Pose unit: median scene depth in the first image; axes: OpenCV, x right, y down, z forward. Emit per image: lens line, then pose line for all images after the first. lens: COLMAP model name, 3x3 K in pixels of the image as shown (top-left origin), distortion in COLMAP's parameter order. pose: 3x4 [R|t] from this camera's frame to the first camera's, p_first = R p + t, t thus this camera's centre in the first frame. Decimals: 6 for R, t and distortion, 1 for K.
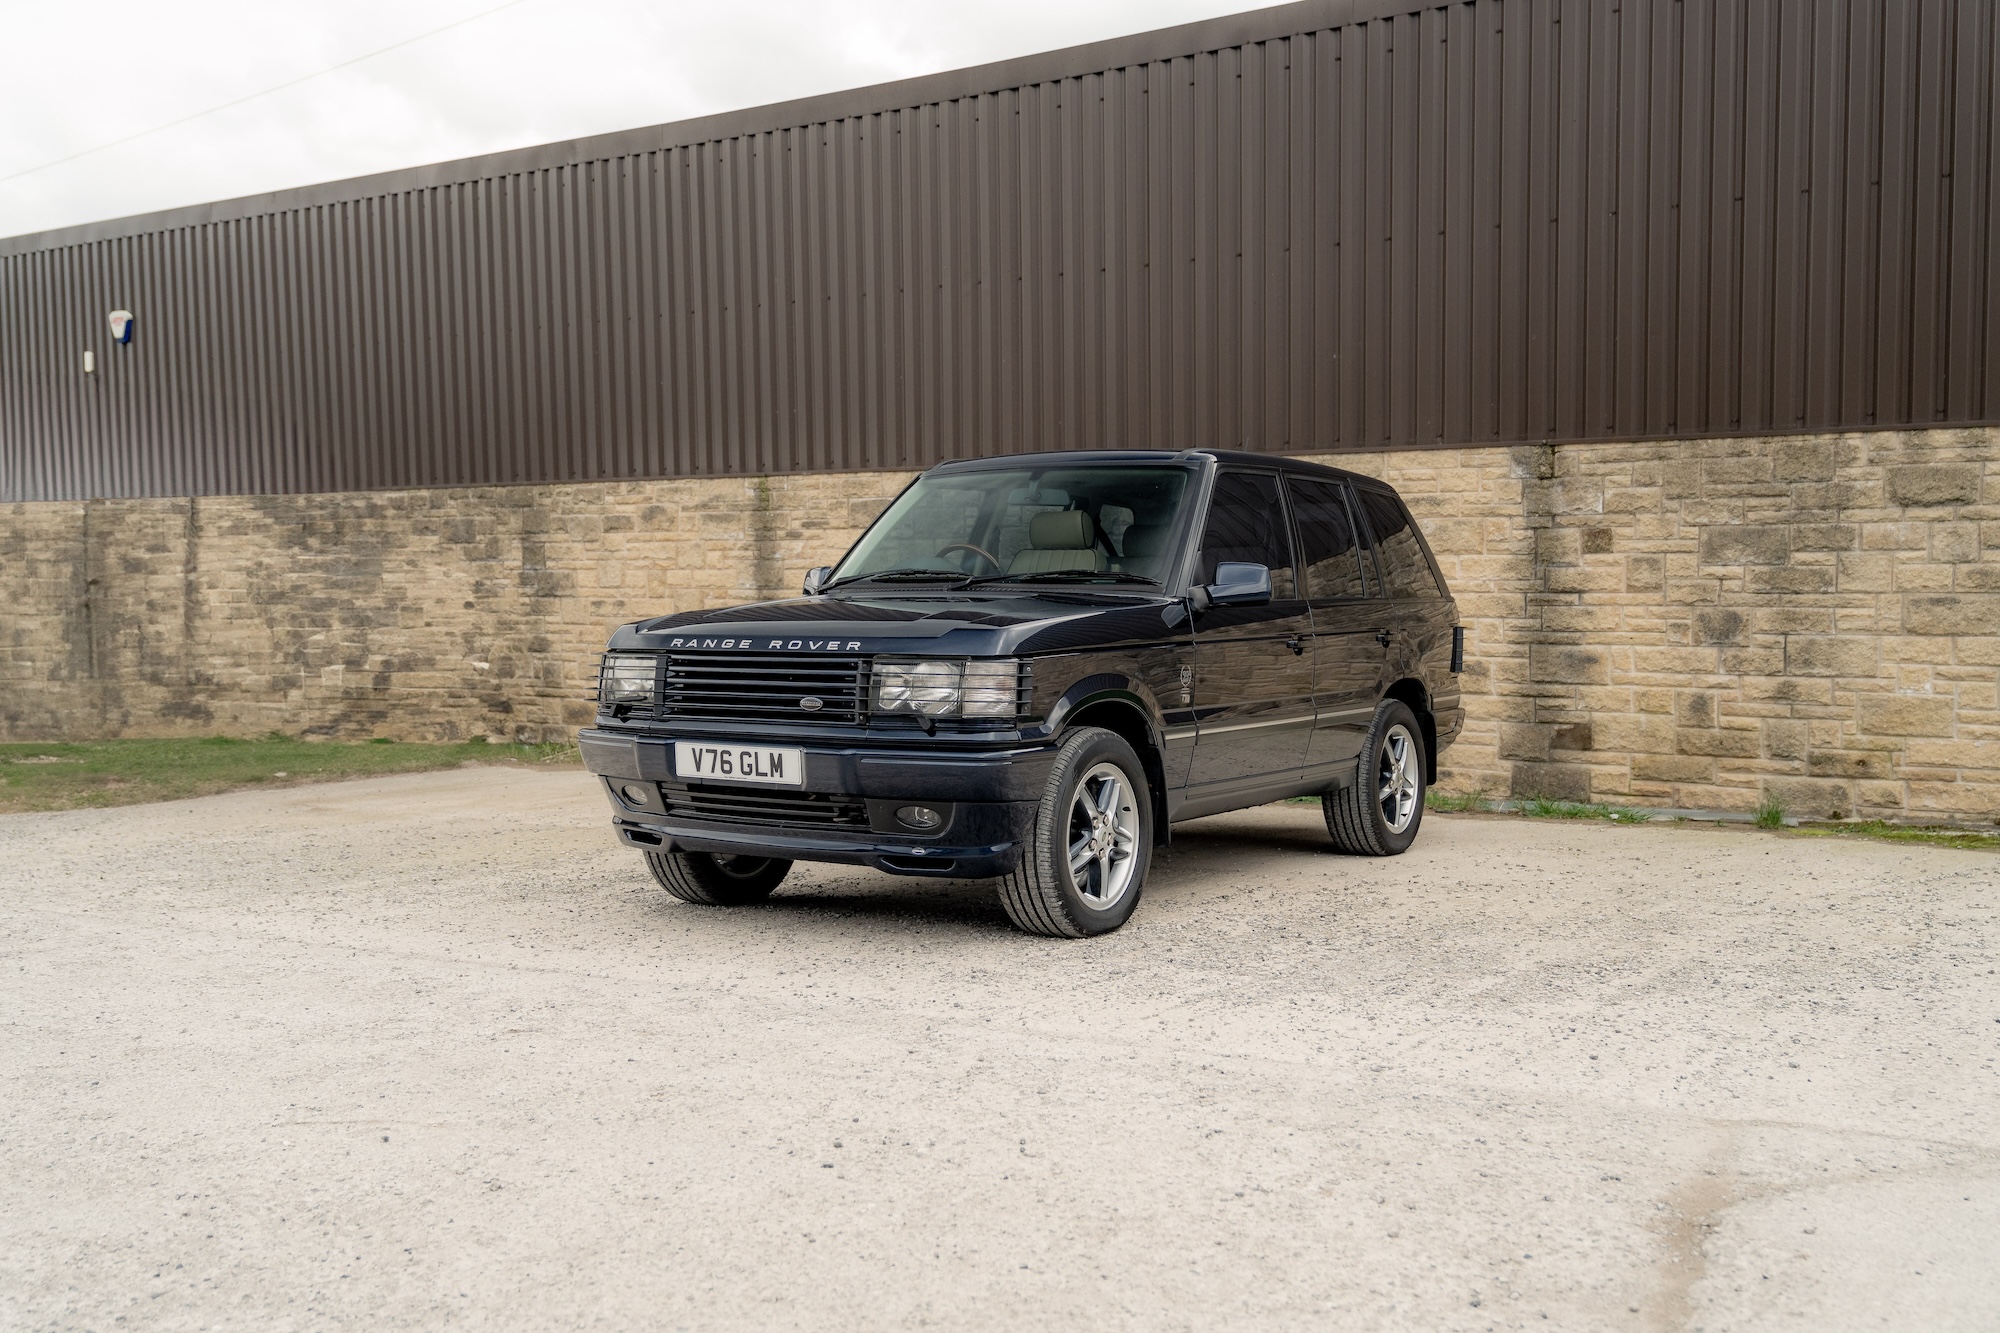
lens RADIAL K [[1937.5, 0, 1000.0], [0, 1937.5, 666.5], [0, 0, 1]] dist [0.107242, -0.125069]
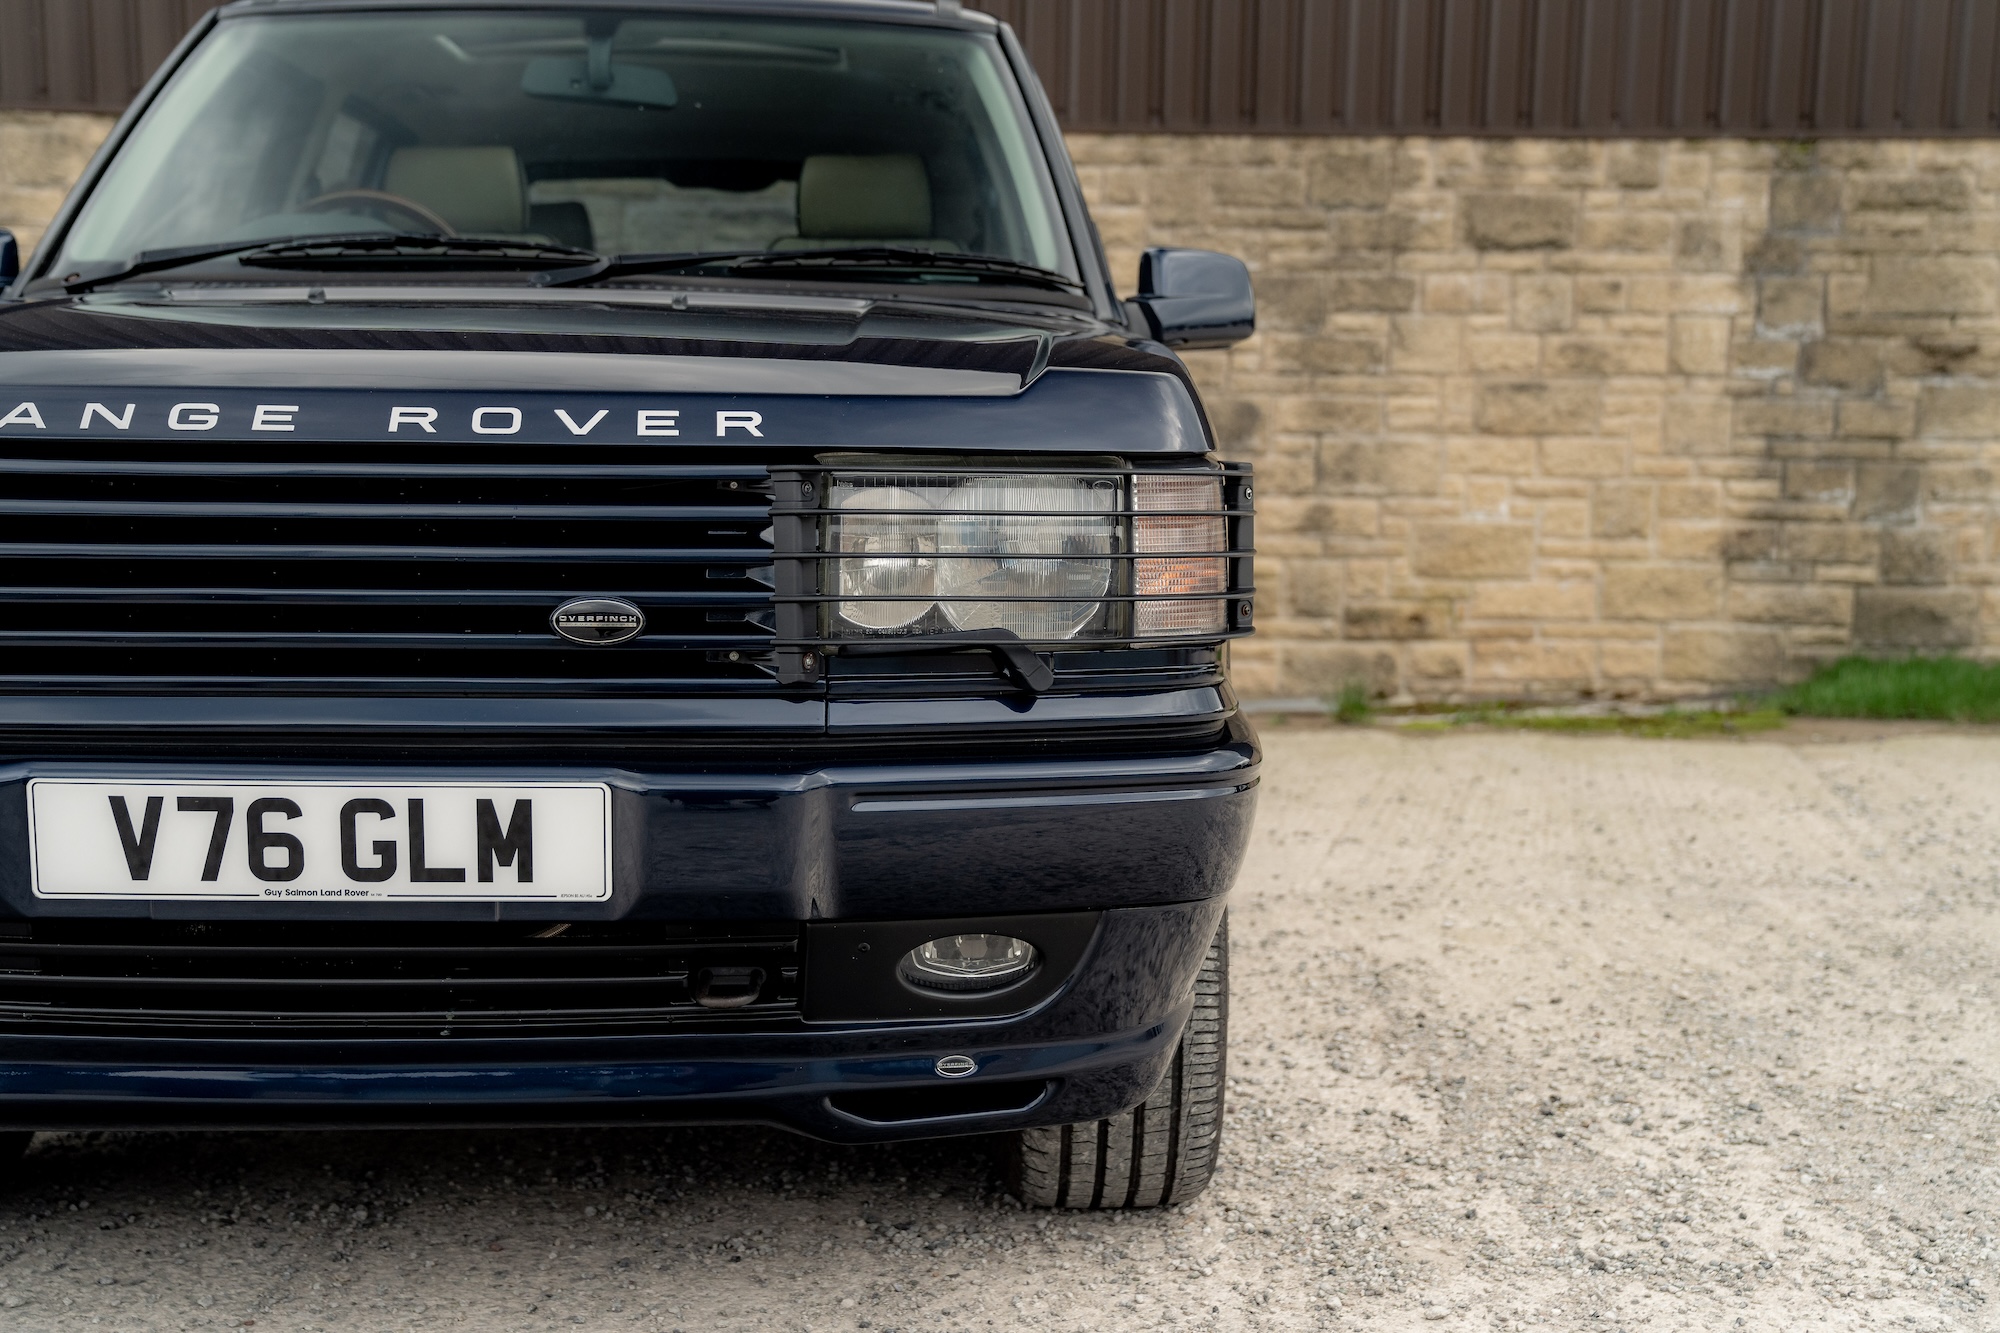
lens RADIAL K [[2291.2, 0, 994.2], [0, 2291.2, 667.1], [0, 0, 1]] dist [0.057899, 0.013850]
pose [[0.828333, -0.053807, 0.557646, -0.146188], [0.011401, 0.996790, 0.079245, -0.000422], [-0.560120, -0.059284, 0.826288, 0.409170]]
